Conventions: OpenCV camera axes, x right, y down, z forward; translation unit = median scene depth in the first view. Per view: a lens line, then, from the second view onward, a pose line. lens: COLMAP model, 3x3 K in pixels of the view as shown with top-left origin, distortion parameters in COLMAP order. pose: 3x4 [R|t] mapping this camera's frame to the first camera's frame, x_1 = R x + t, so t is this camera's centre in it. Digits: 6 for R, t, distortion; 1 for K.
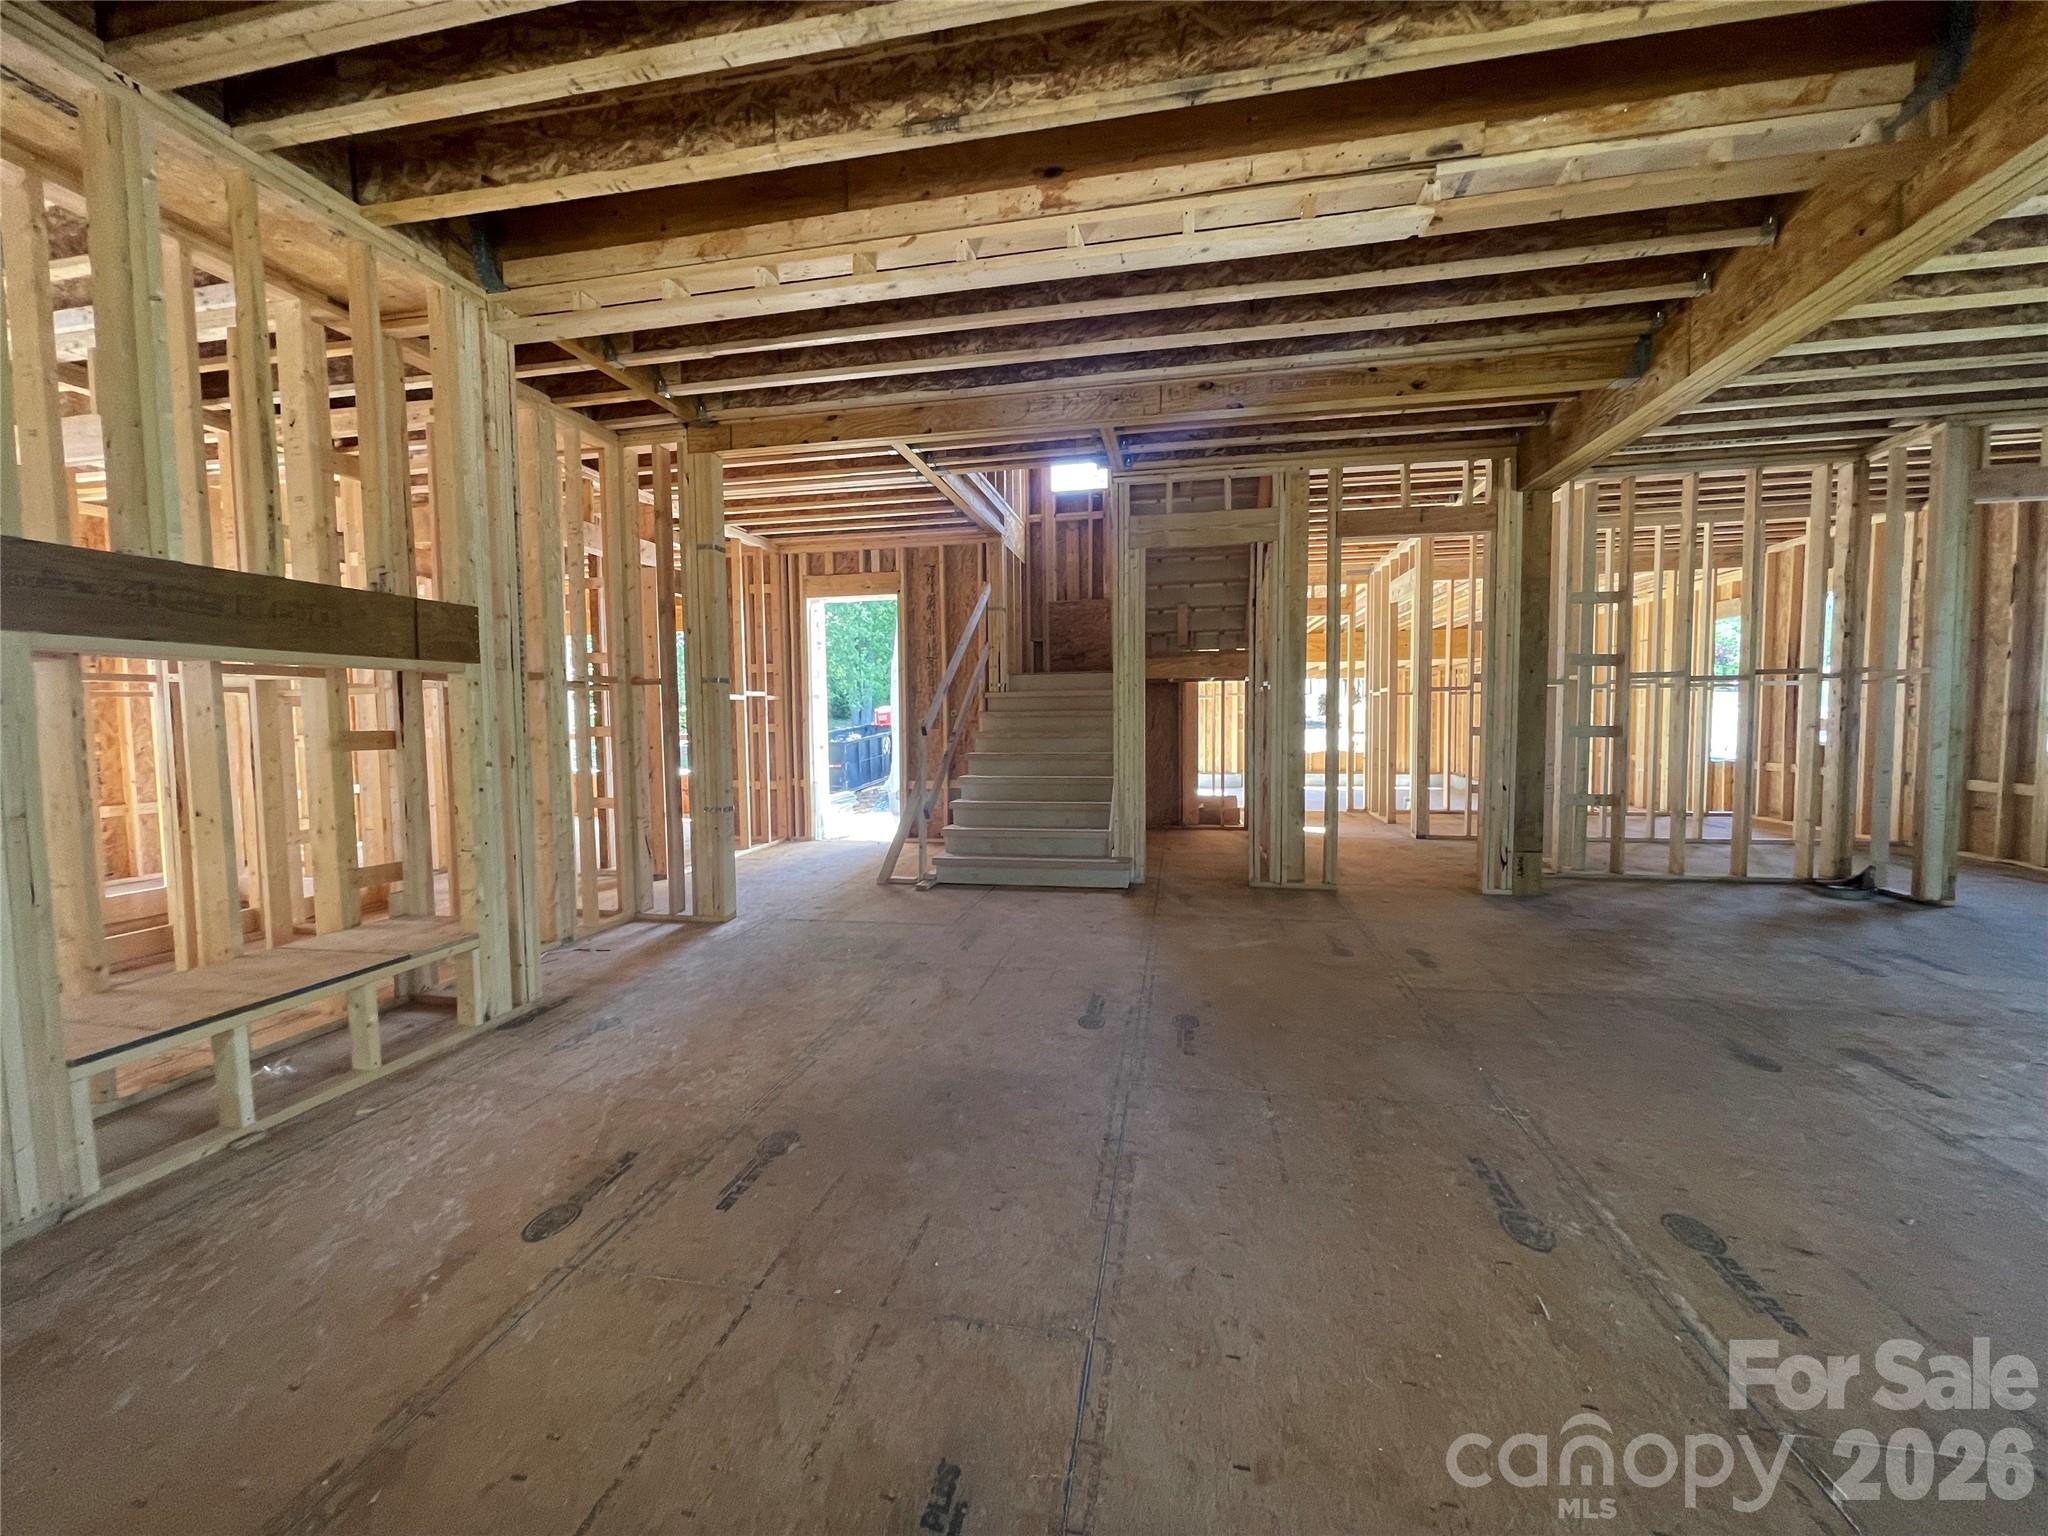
lens RADIAL K [[823.1, 0, 1026.8], [0, 823.1, 778.6], [0, 0, 1]] dist [0.000182, -0.000397]
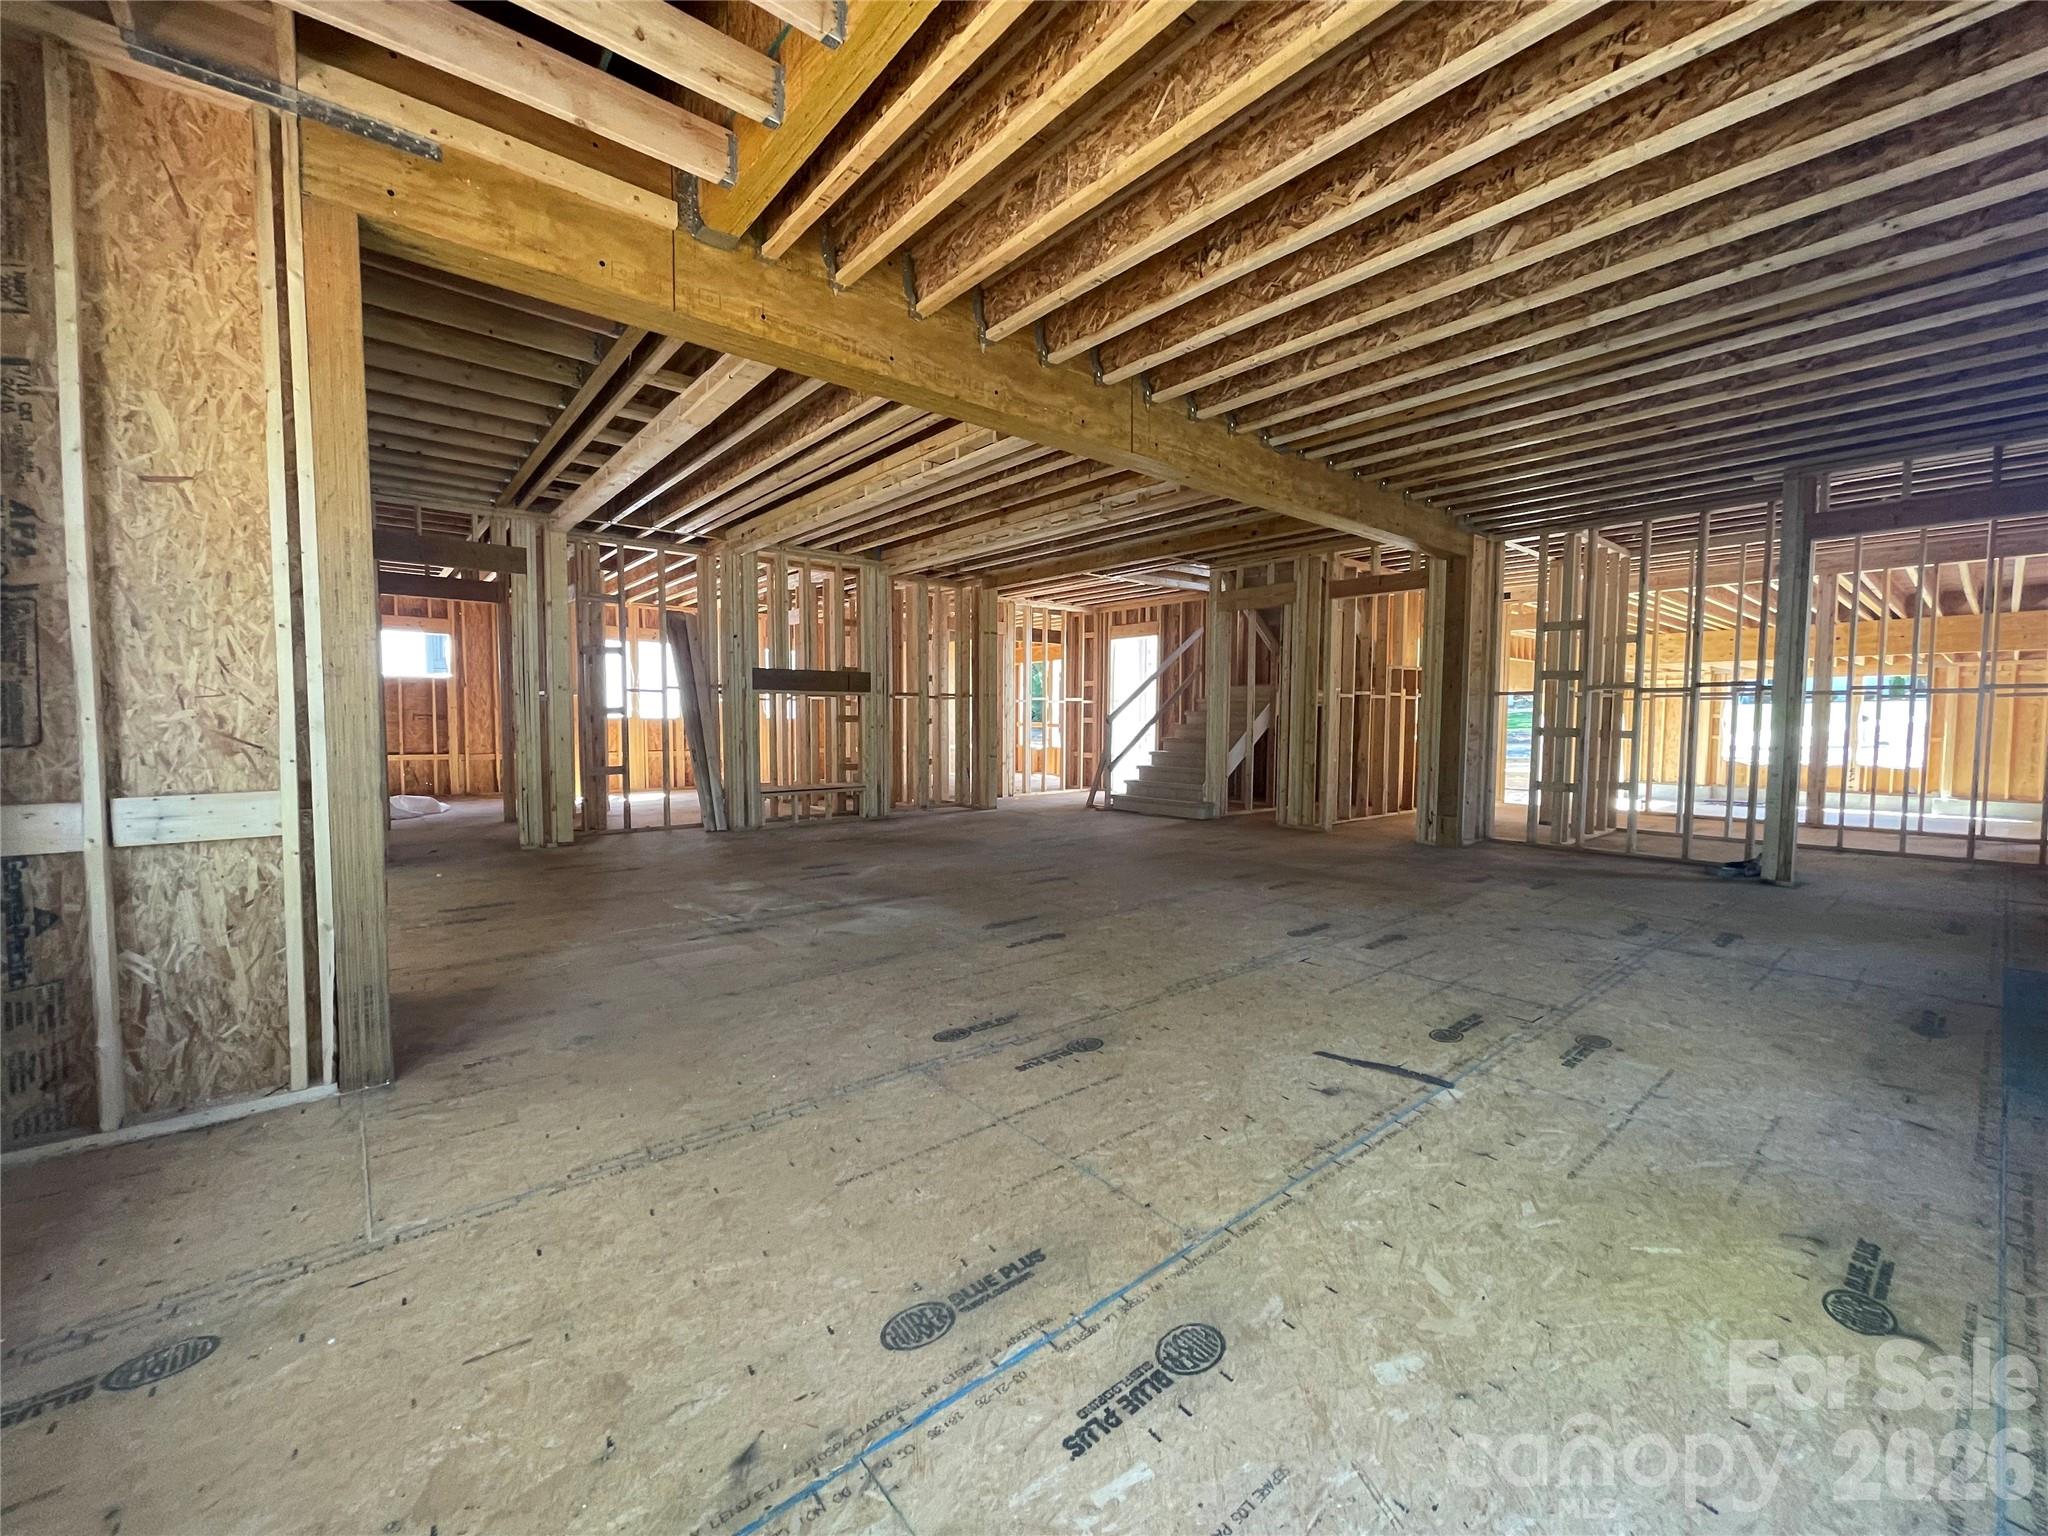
lens RADIAL K [[823.1, 0, 1029.3], [0, 823.1, 760.9], [0, 0, 1]] dist [0.000182, -0.000397]
pose [[0.766440, 0.052696, -0.640150, 0.864482], [-0.059452, 0.998171, 0.010987, 0.018371], [0.639558, 0.029638, 0.768171, -0.458241]]
